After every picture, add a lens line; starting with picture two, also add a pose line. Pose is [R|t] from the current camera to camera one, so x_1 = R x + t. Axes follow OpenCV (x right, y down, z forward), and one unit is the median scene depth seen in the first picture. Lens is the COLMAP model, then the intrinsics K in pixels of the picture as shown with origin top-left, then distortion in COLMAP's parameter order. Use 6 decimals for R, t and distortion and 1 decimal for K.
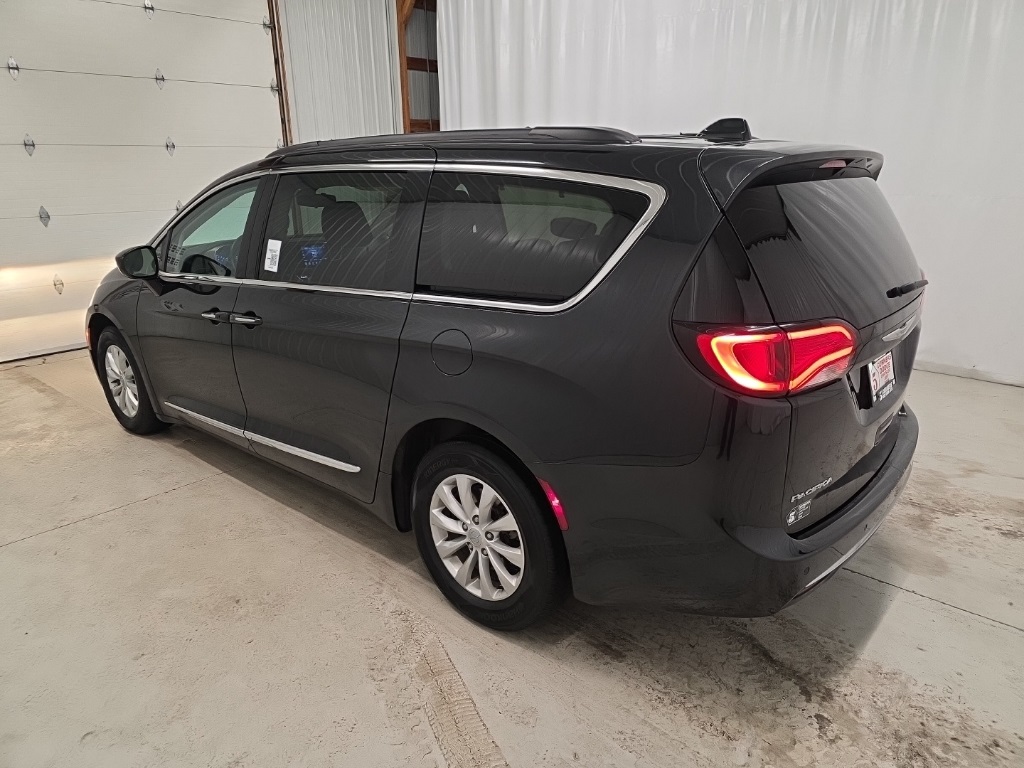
lens RADIAL K [[682.8, 0, 517.3], [0, 682.8, 387.2], [0, 0, 1]] dist [0.036250, -0.024956]
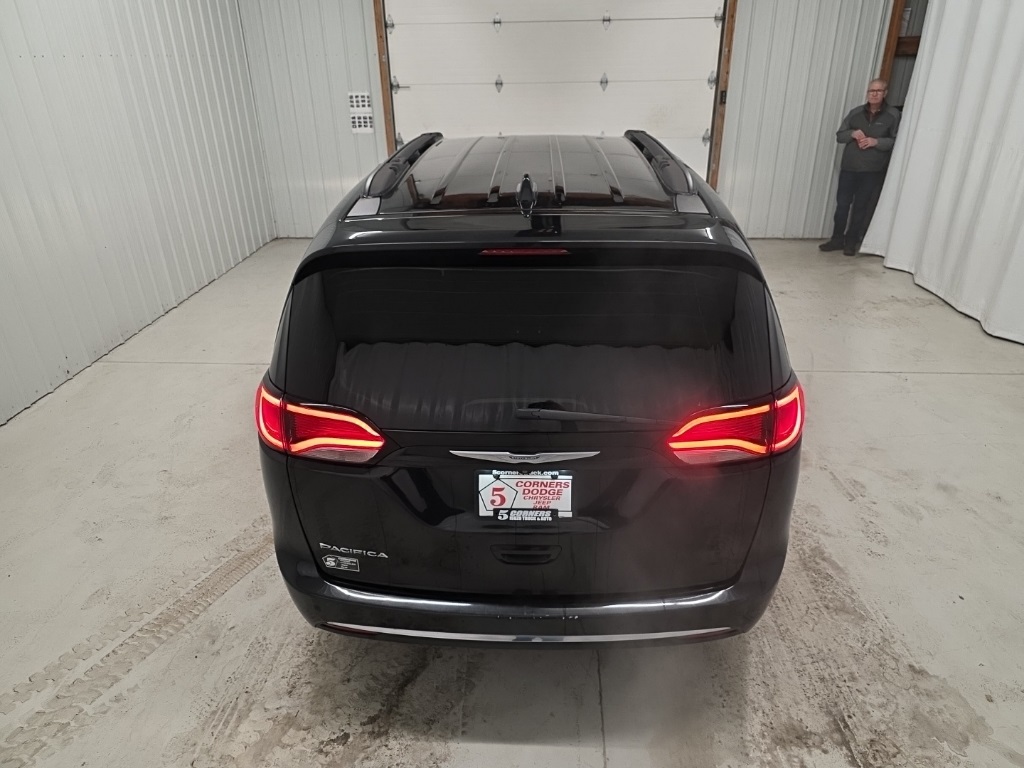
lens RADIAL K [[682.8, 0, 517.1], [0, 682.8, 390.2], [0, 0, 1]] dist [0.036250, -0.024956]
pose [[0.624138, 0.345637, -0.700705, 1.093787], [-0.235580, 0.938341, 0.253018, -0.364612], [0.744952, 0.007154, 0.667079, 0.413138]]
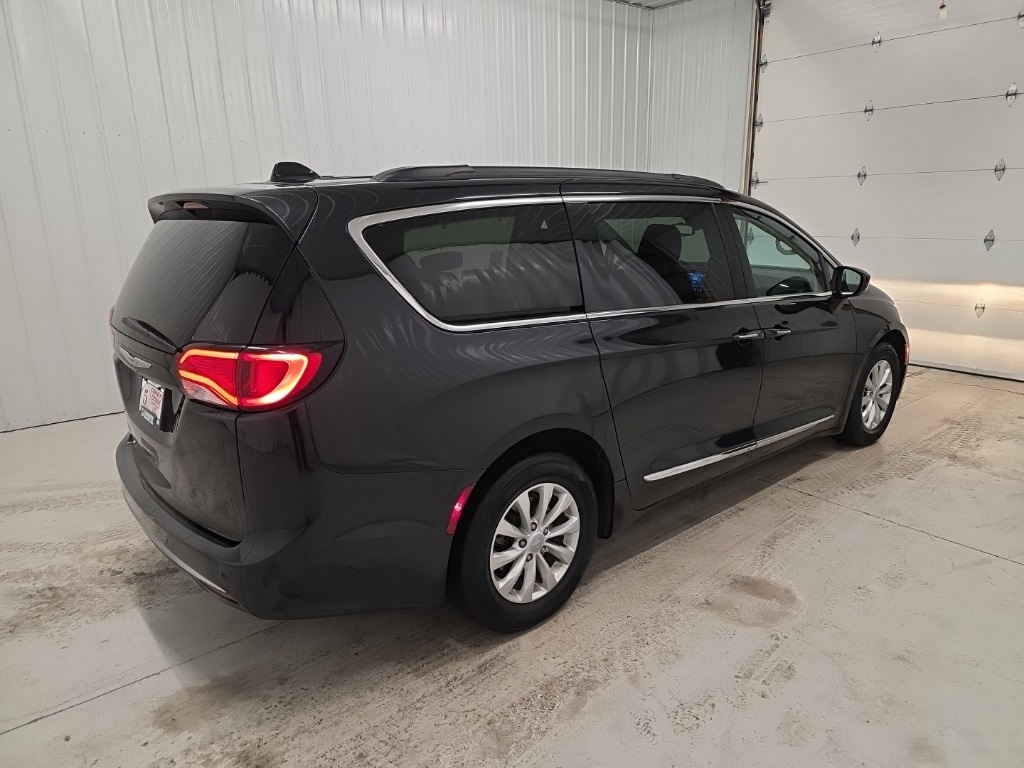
lens RADIAL K [[682.8, 0, 518.1], [0, 682.8, 392.5], [0, 0, 1]] dist [0.036250, -0.024956]
pose [[-0.140818, 0.275806, -0.950842, 1.475718], [-0.290444, 0.906645, 0.306000, -0.526589], [0.946474, 0.319257, -0.047566, 1.598587]]
